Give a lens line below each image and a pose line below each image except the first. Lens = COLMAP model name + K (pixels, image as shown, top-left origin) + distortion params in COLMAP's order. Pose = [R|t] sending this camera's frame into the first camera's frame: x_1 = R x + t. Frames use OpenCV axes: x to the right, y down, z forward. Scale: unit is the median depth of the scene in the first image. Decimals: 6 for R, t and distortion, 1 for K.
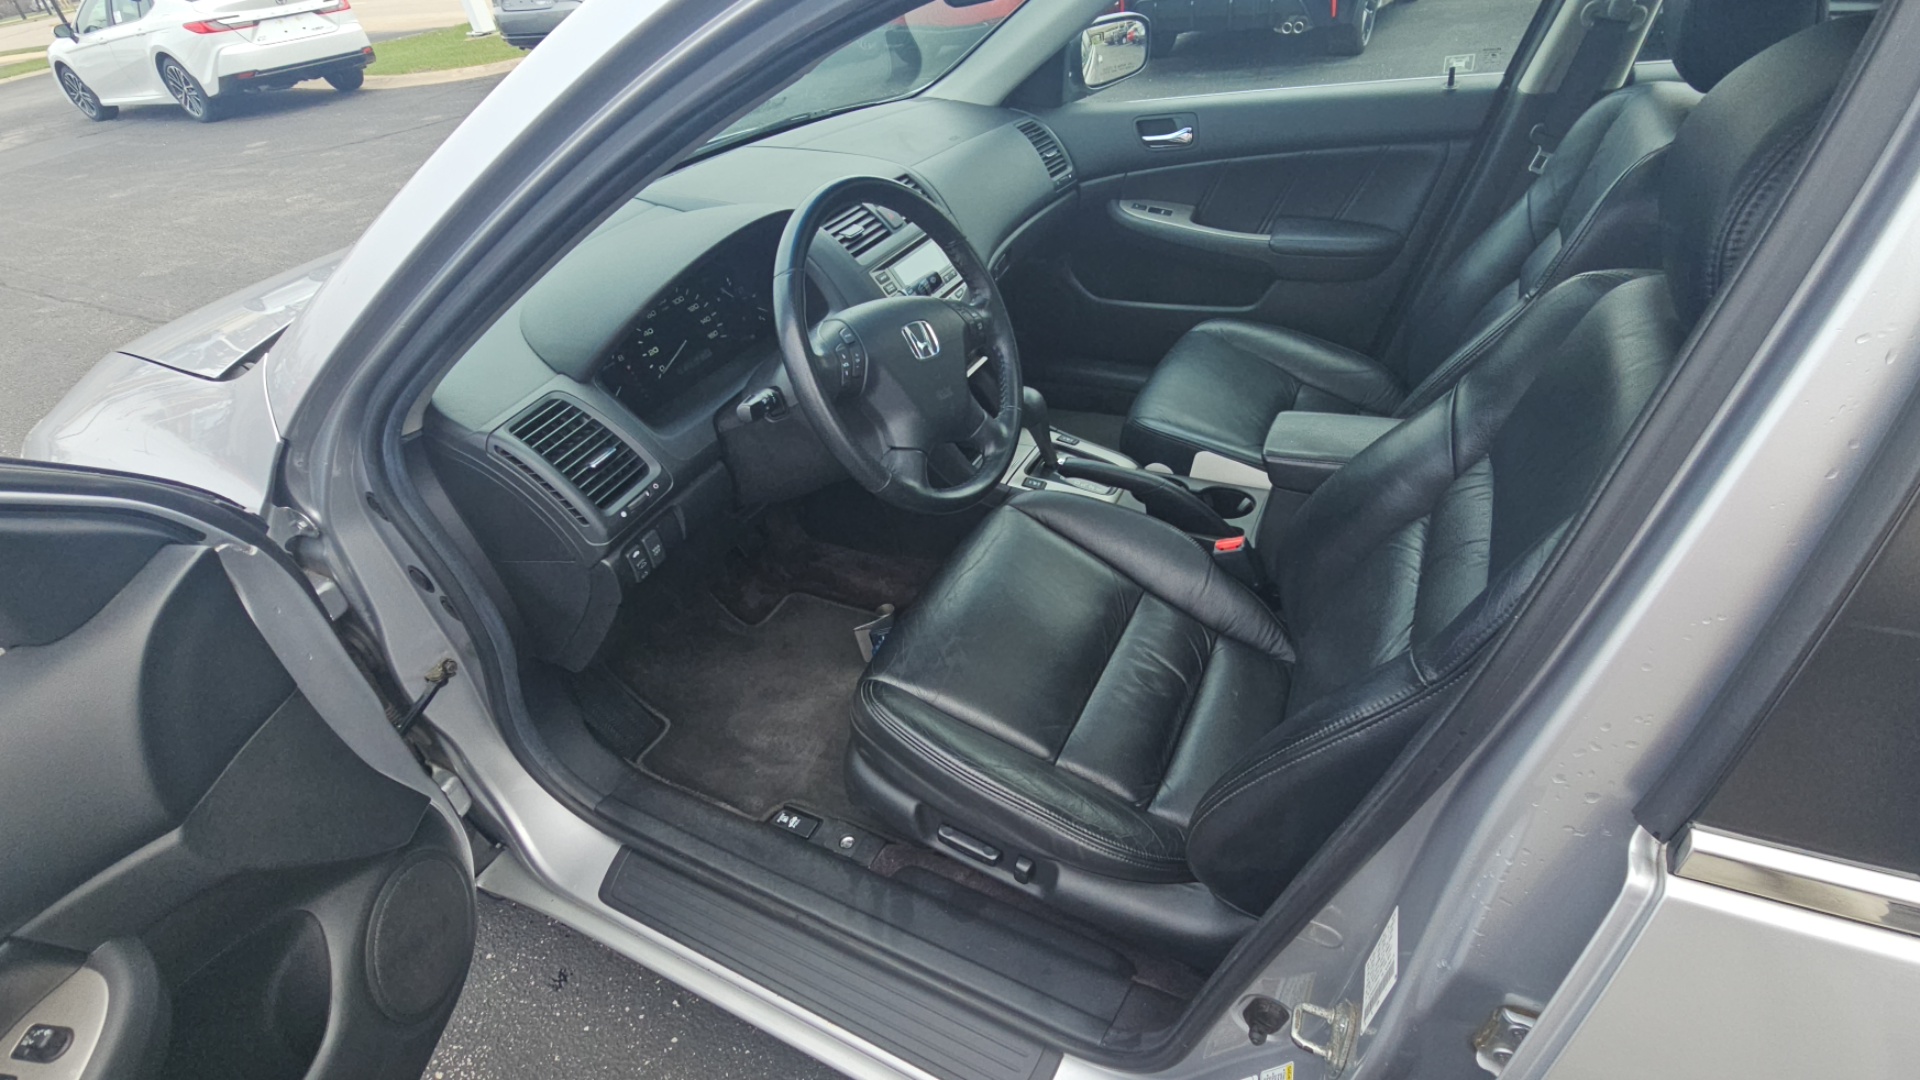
lens RADIAL K [[856.1, 0, 977.3], [0, 856.1, 548.6], [0, 0, 1]] dist [0.009112, -0.007357]
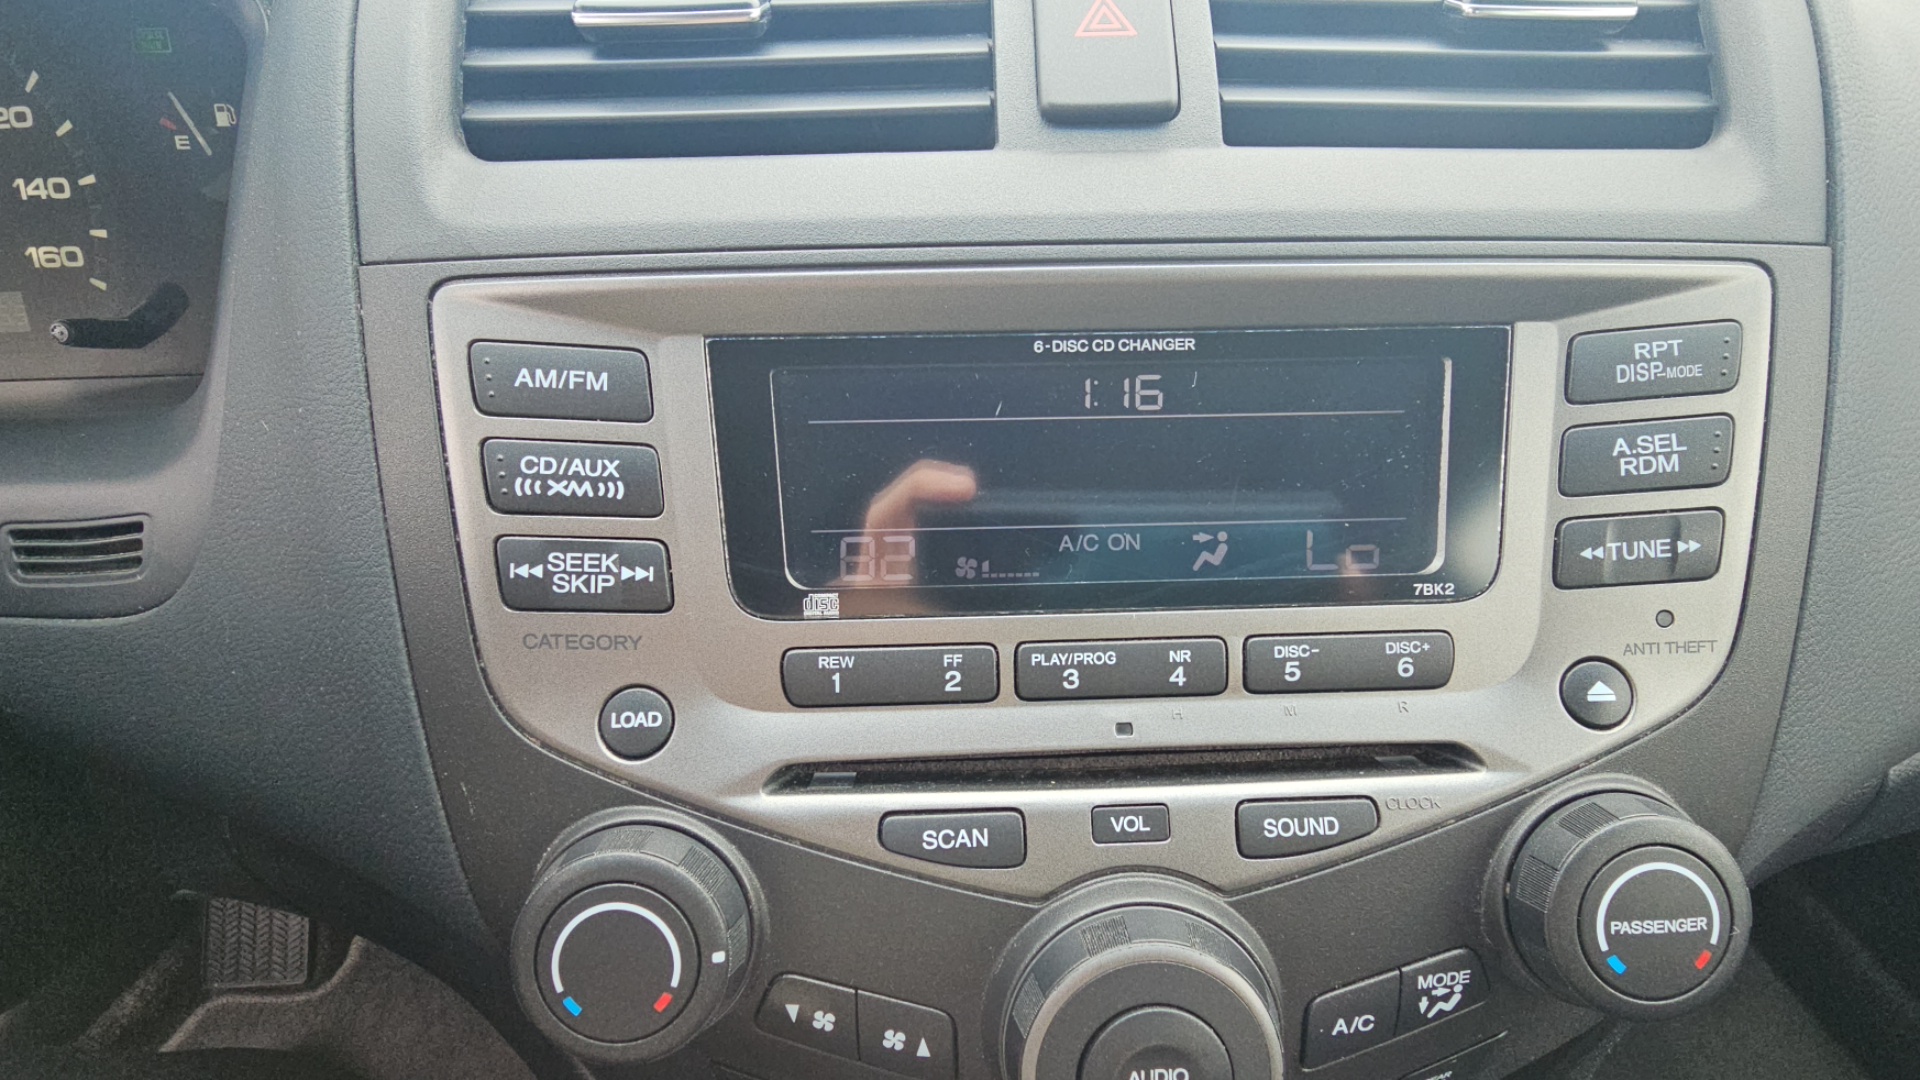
lens RADIAL K [[856.1, 0, 980.8], [0, 856.1, 542.8], [0, 0, 1]] dist [0.009112, -0.007357]
pose [[0.479876, 0.541373, -0.690387, 0.014297], [-0.568305, 0.791315, 0.225498, -0.287409], [0.668393, 0.284139, 0.687398, 0.768996]]
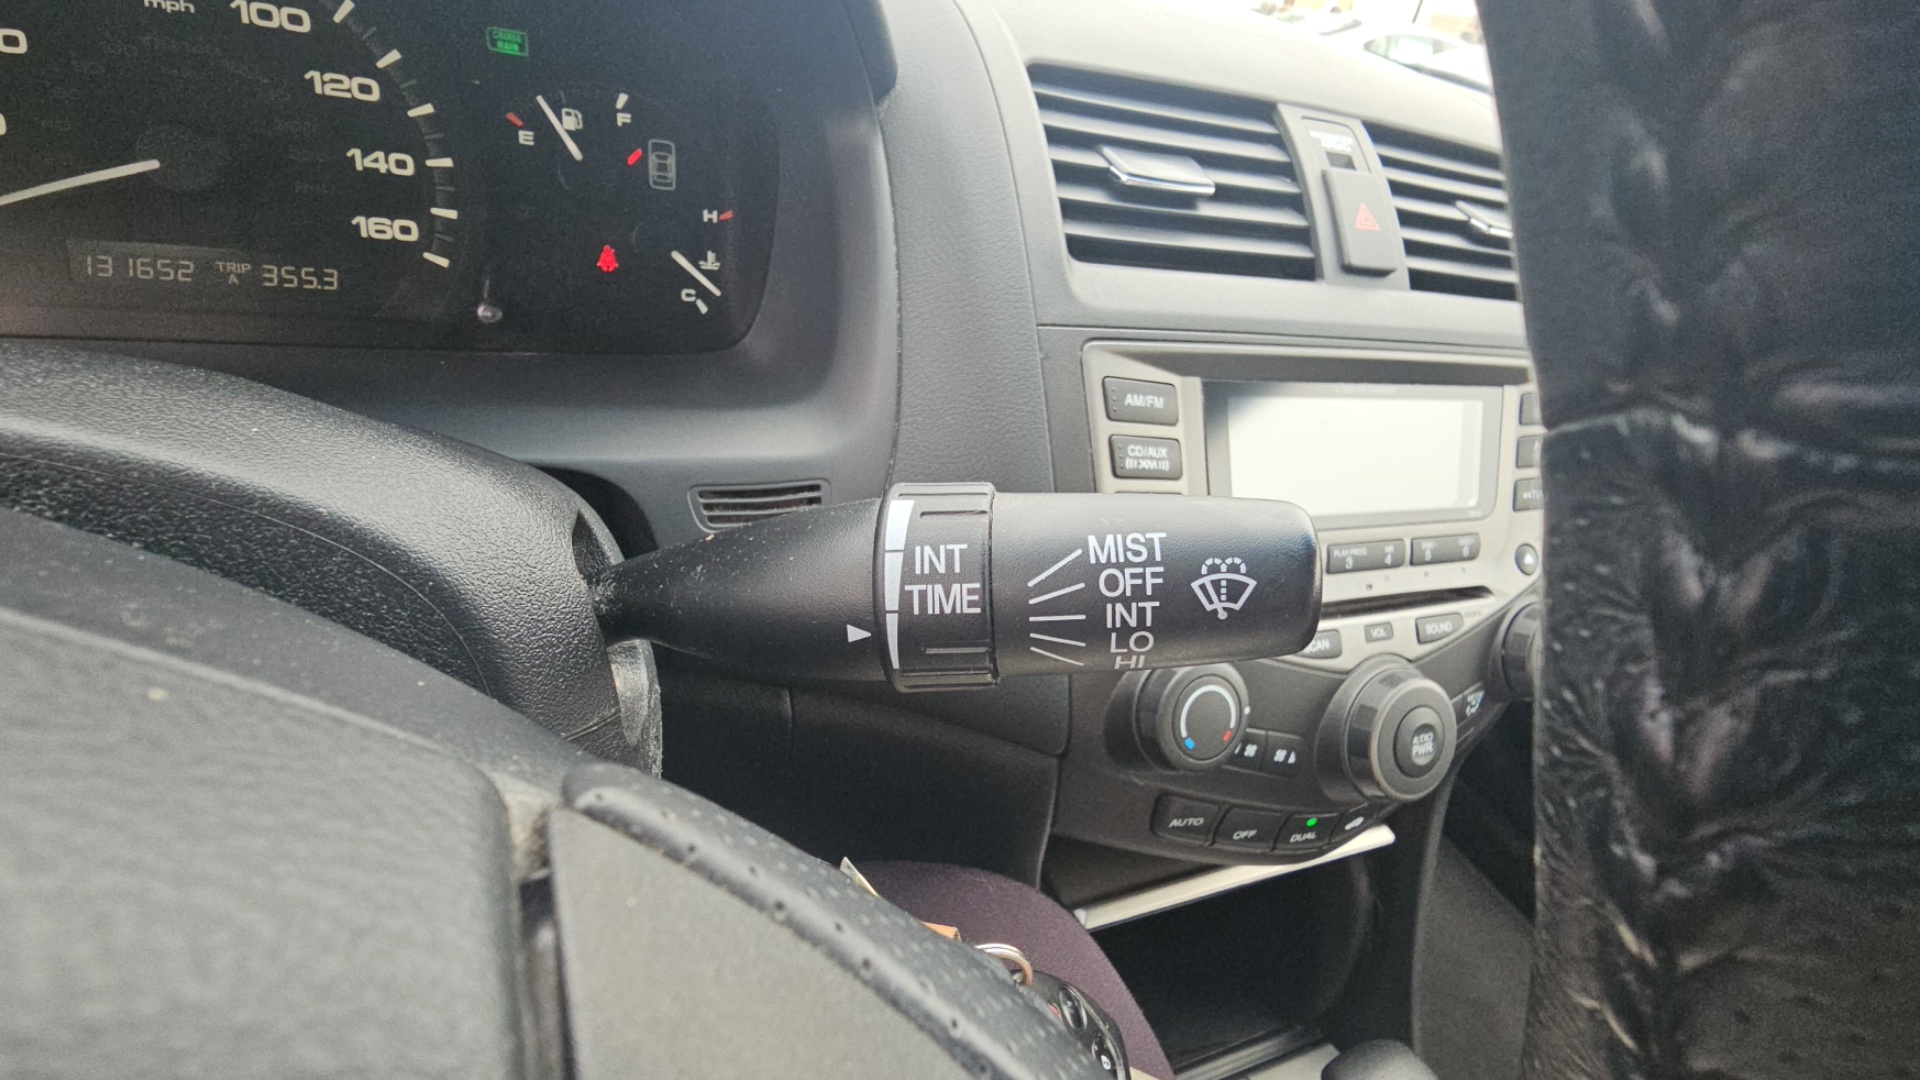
lens RADIAL K [[856.1, 0, 978.3], [0, 856.1, 547.6], [0, 0, 1]] dist [0.009112, -0.007357]
pose [[0.721971, 0.558680, -0.408210, -0.025786], [-0.601865, 0.798113, 0.027831, -0.213090], [0.341346, 0.225594, 0.912464, 0.637292]]
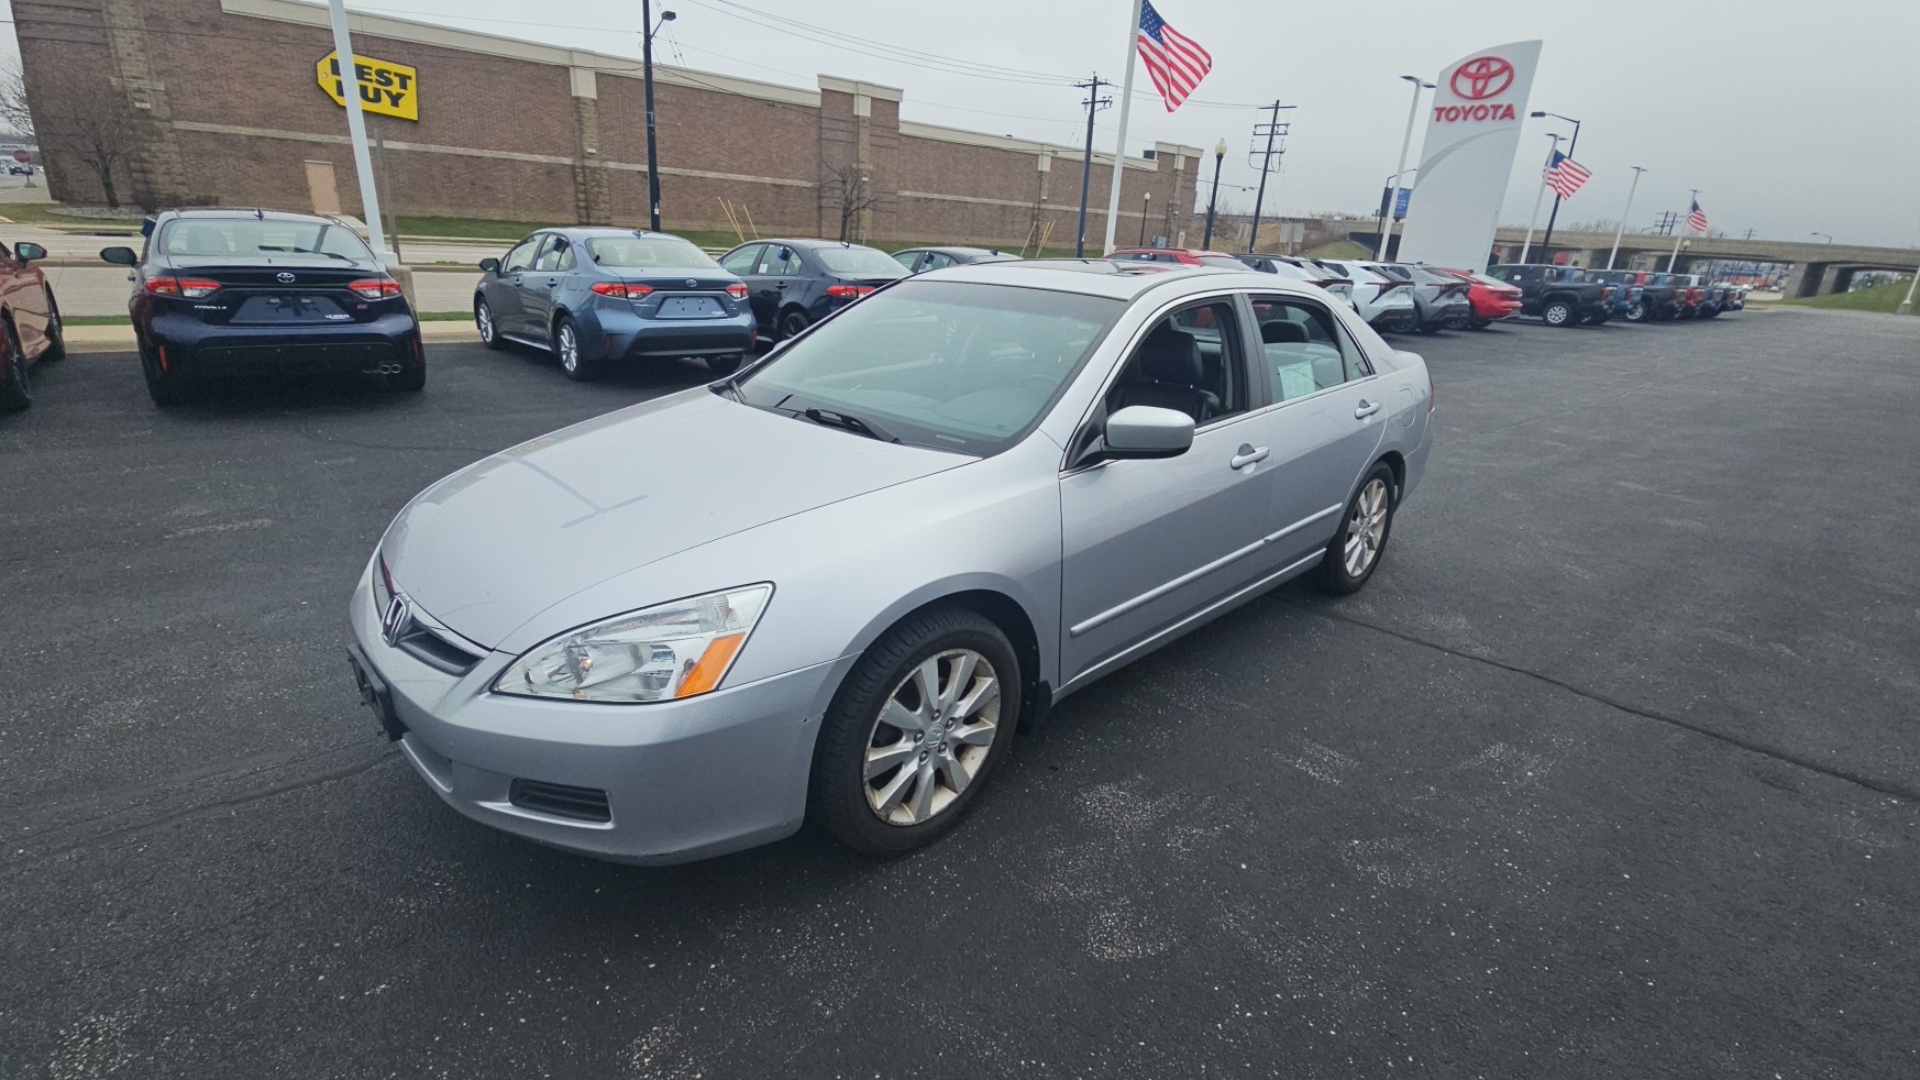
lens RADIAL K [[856.1, 0, 980.4], [0, 856.1, 539.5], [0, 0, 1]] dist [0.009112, -0.007357]
pose [[0.307385, -0.201163, 0.930080, -1.908699], [0.518901, 0.854730, 0.013373, -0.040326], [-0.797657, 0.478509, 0.367115, 0.180489]]
